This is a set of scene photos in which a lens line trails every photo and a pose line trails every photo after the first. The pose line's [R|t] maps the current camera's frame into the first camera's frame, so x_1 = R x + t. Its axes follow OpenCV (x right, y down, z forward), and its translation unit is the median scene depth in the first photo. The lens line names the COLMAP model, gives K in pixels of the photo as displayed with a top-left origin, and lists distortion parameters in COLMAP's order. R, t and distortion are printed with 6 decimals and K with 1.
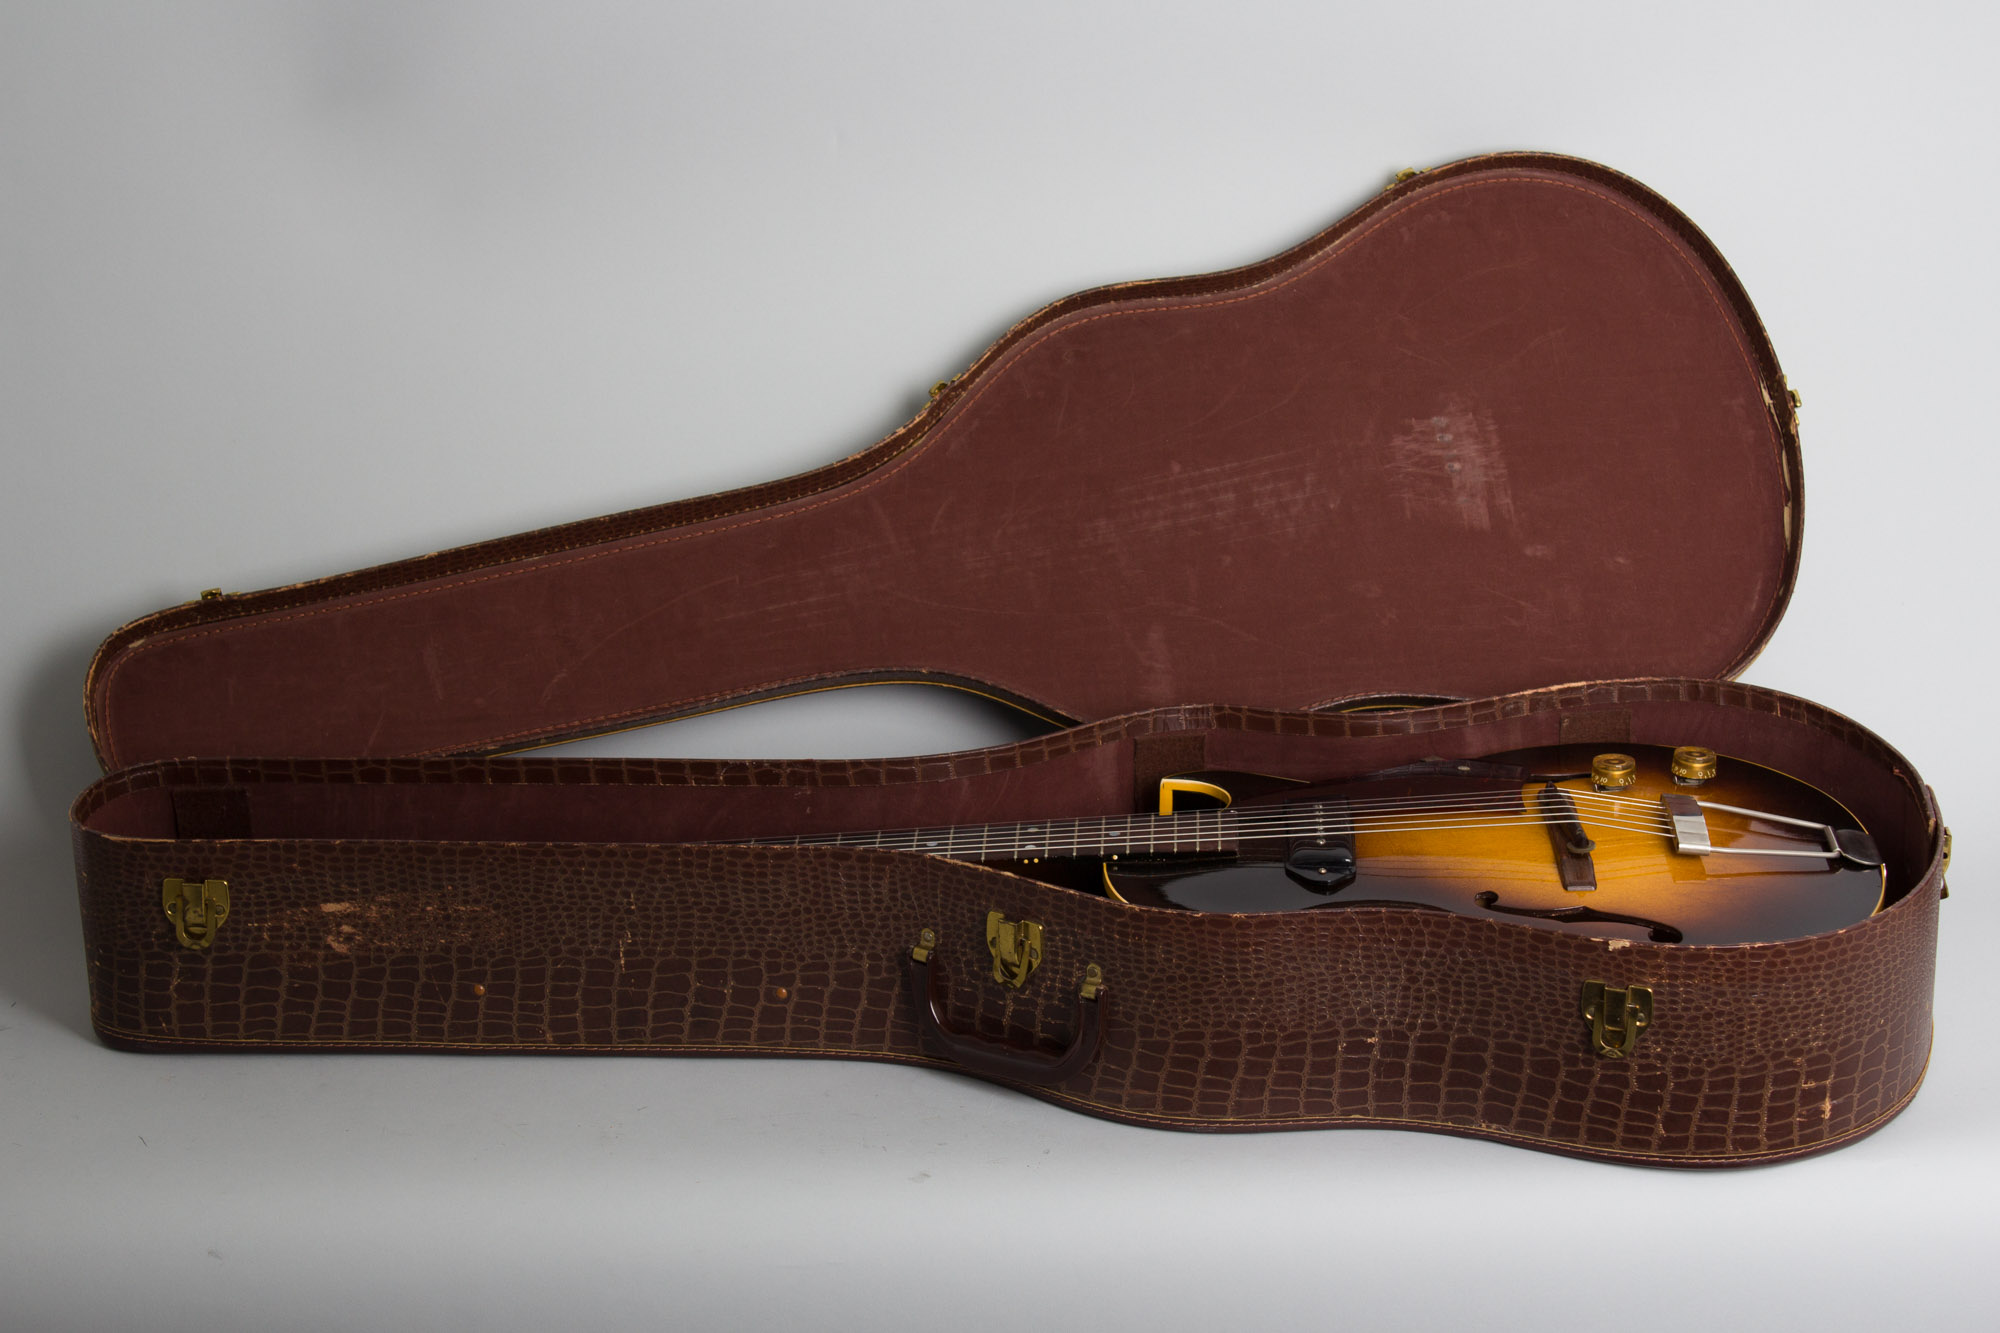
lens RADIAL K [[4283.9, 0, 999.6], [0, 4283.9, 666.4], [0, 0, 1]] dist [-0.095752, 0.000000]
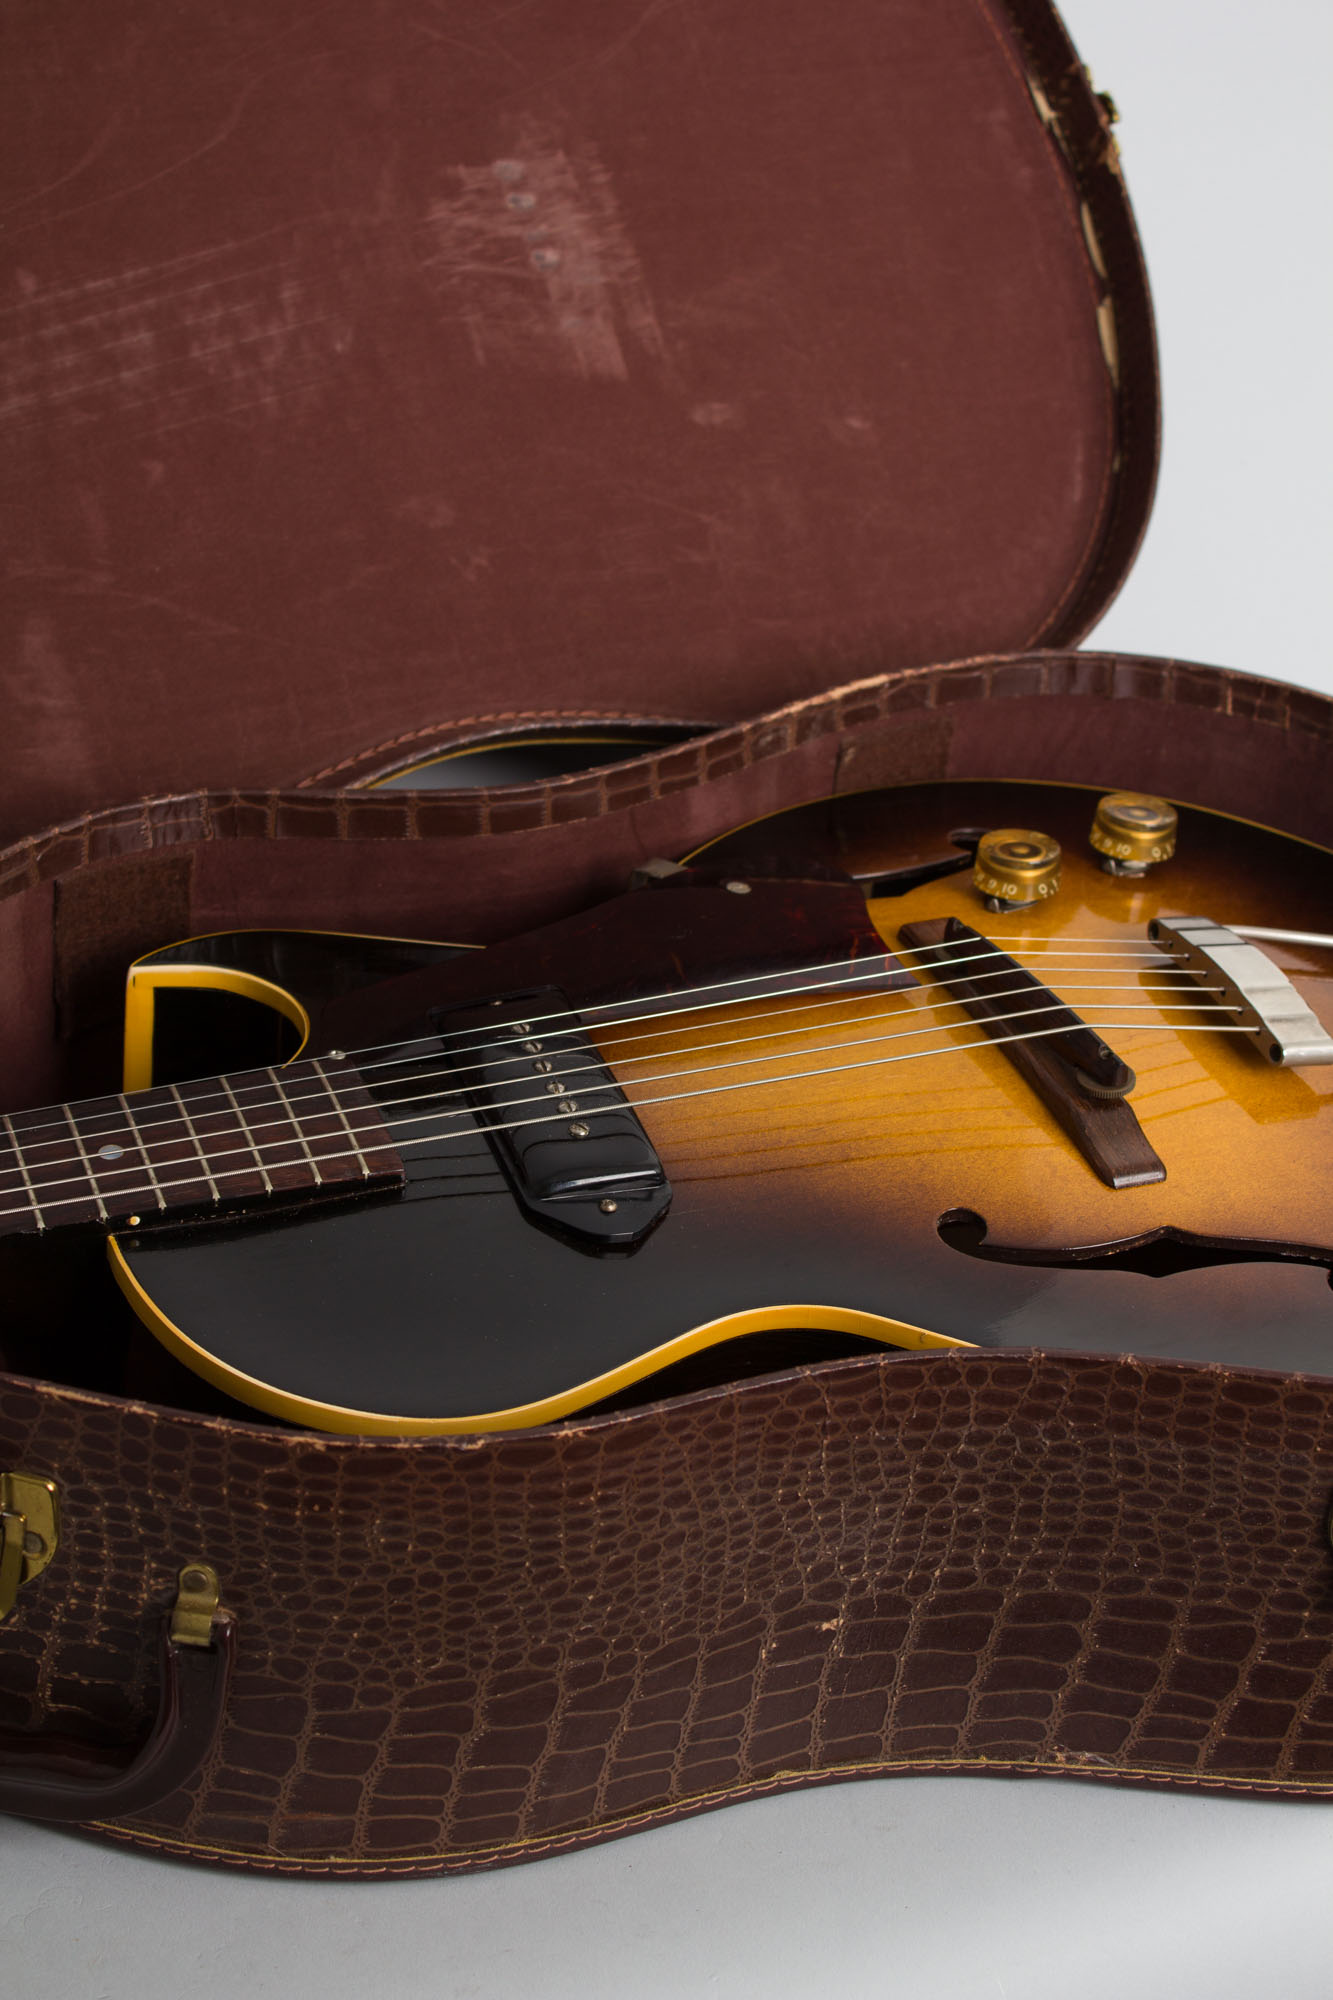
lens RADIAL K [[3479.4, 0, 670.3], [0, 3479.4, 998.4], [0, 0, 1]] dist [0.001209, 0.000000]
pose [[0.926052, -0.114067, 0.359745, -0.045309], [0.045715, 0.980115, 0.193093, -0.041636], [-0.374617, -0.162368, 0.912852, 0.626101]]
